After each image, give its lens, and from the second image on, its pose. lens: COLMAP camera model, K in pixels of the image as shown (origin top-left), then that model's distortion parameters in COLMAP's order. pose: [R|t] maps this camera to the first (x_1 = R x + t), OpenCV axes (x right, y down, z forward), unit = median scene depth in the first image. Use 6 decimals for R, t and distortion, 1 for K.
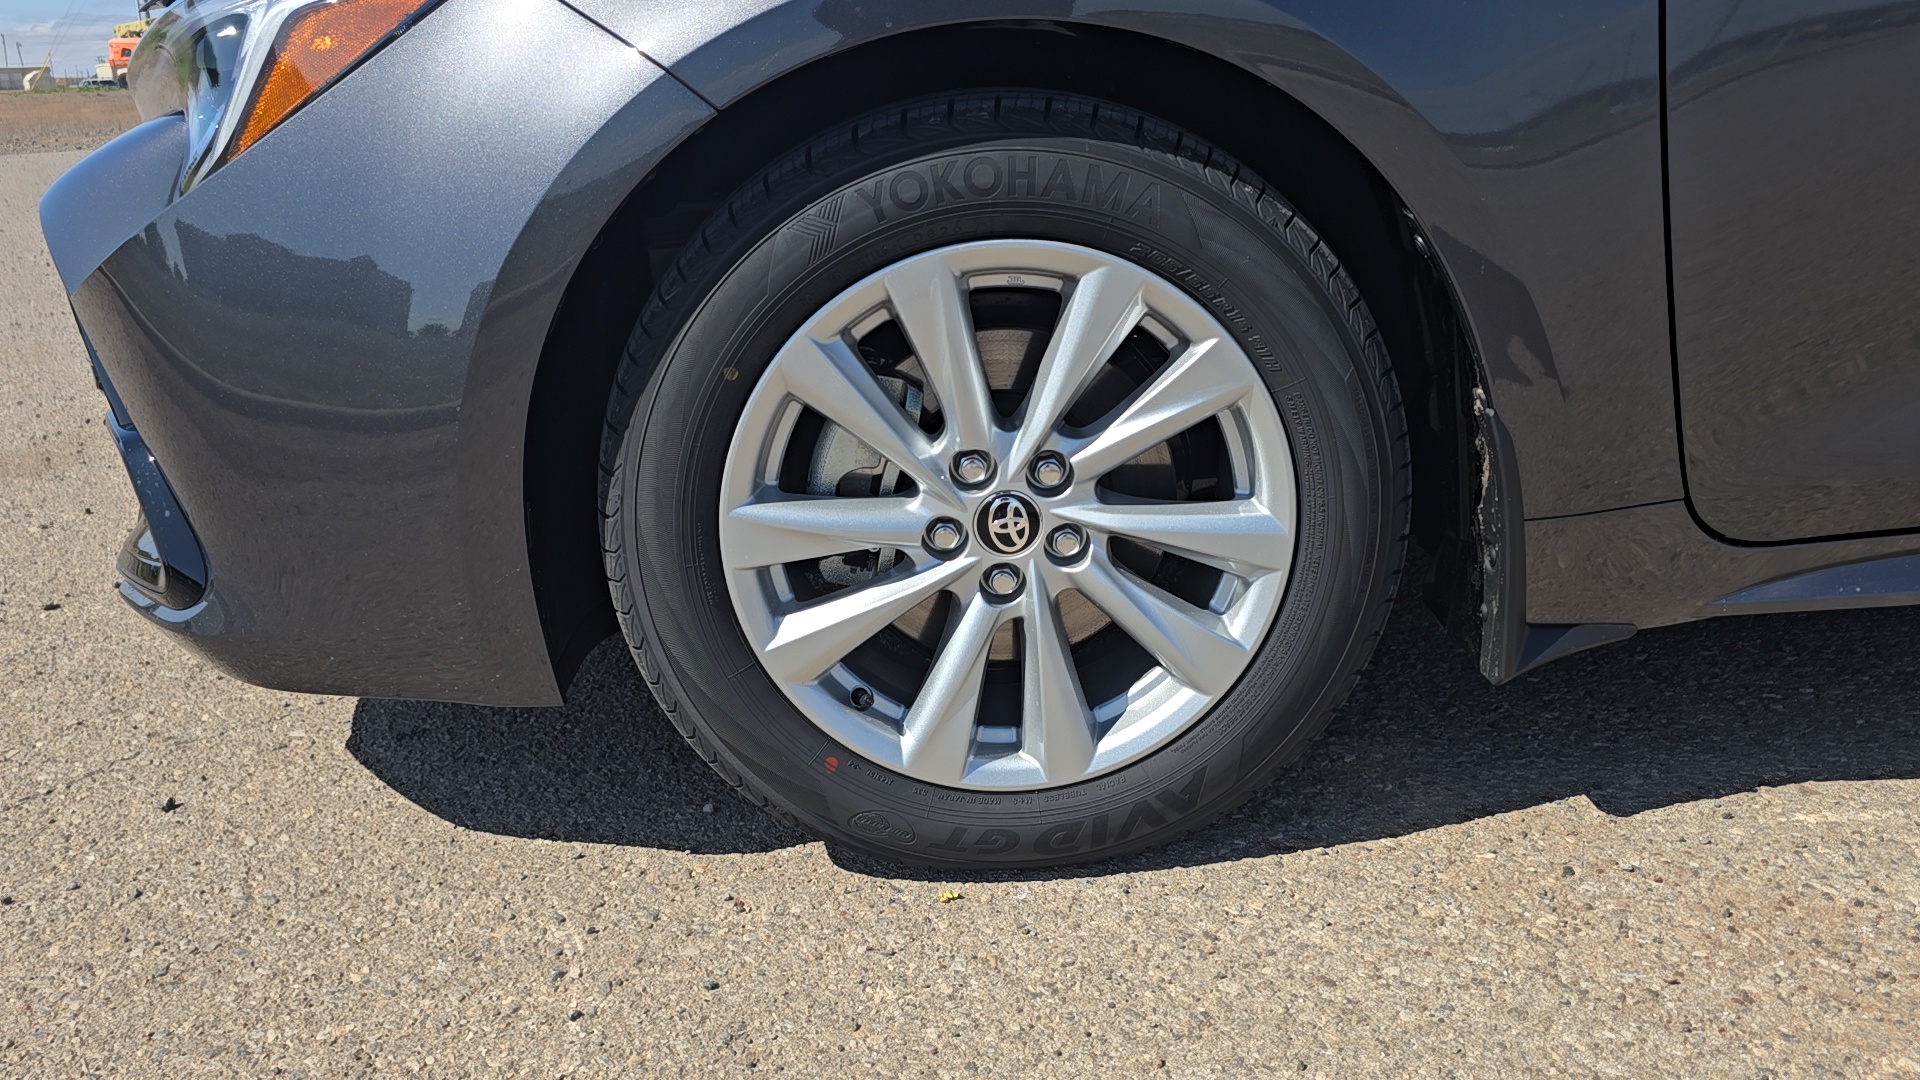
lens RADIAL K [[1590.7, 0, 969.8], [0, 1590.7, 540.1], [0, 0, 1]] dist [-0.006678, 0.010585]
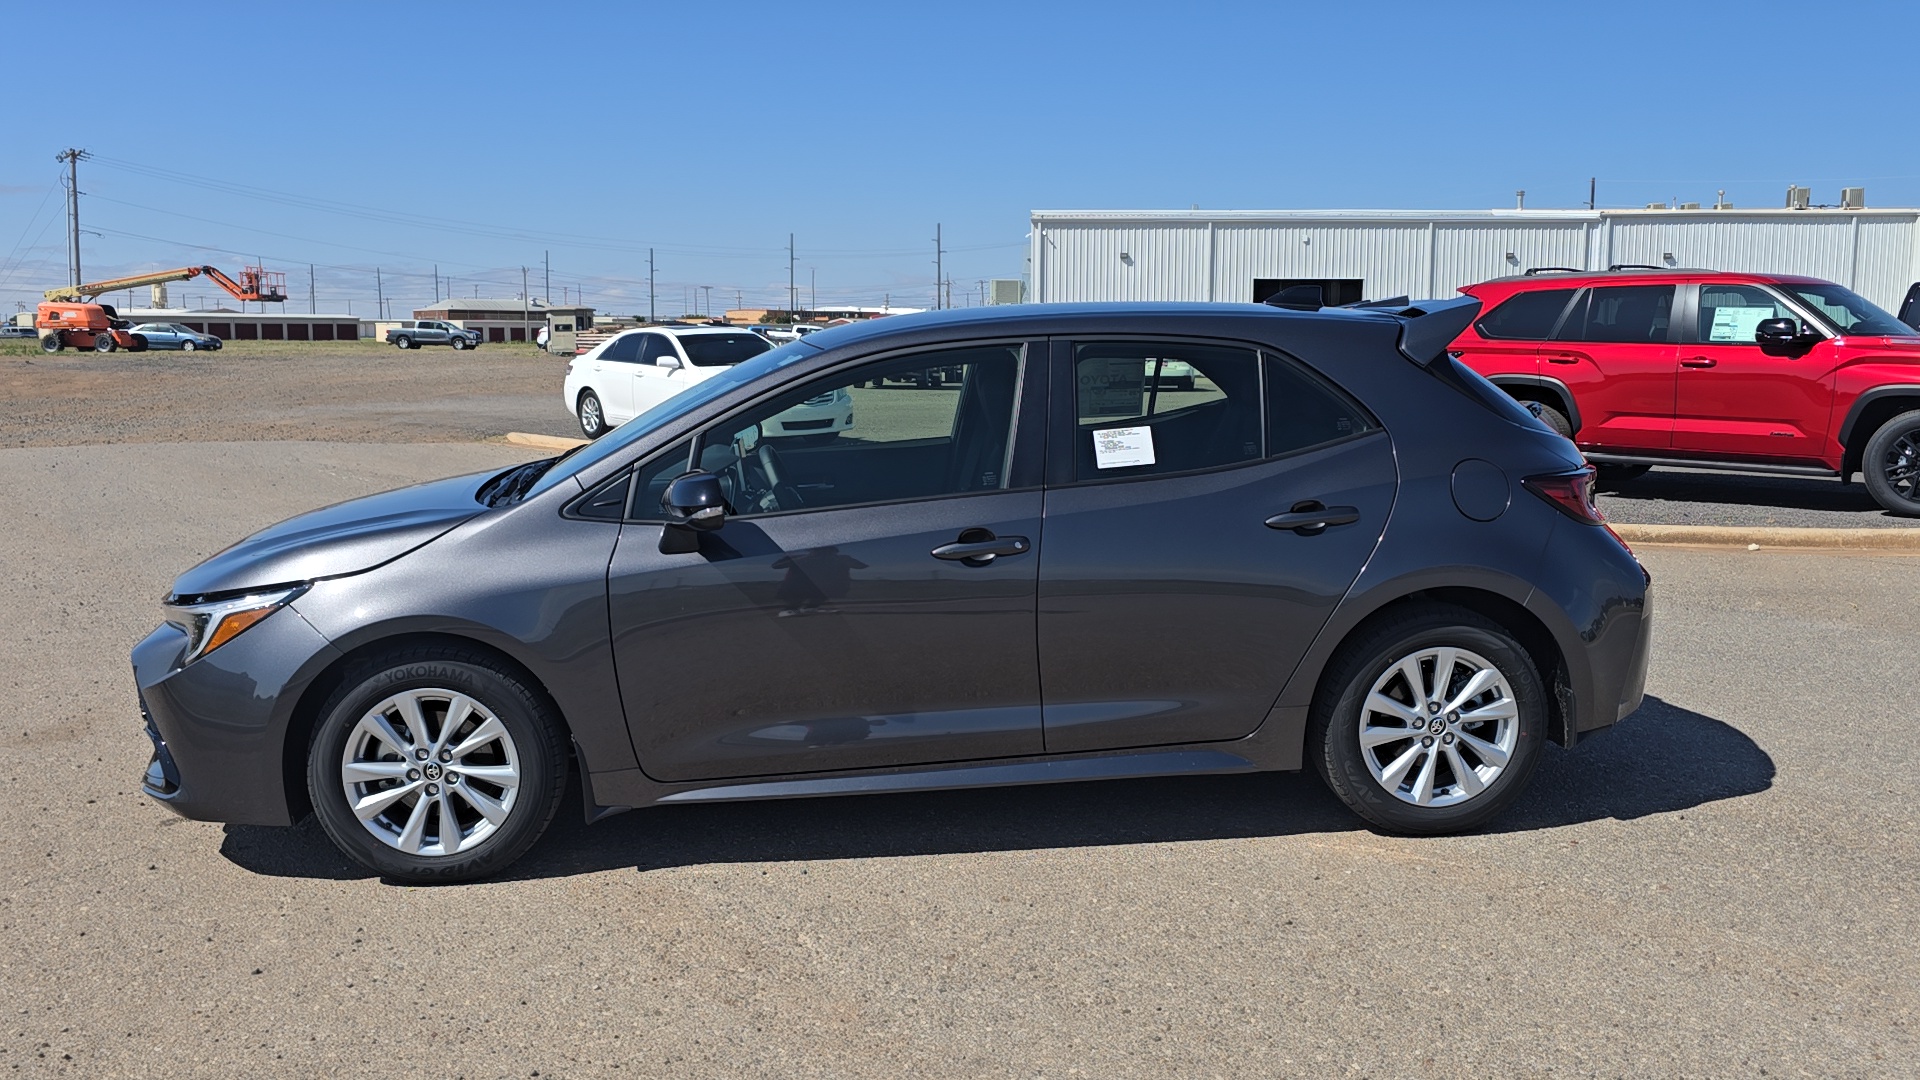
lens RADIAL K [[1590.7, 0, 958.7], [0, 1590.7, 533.0], [0, 0, 1]] dist [-0.006678, 0.010585]
pose [[0.998231, 0.031197, 0.050610, 0.917745], [-0.022037, 0.984783, -0.172385, 0.047261], [-0.055218, 0.170965, 0.983729, -2.354618]]
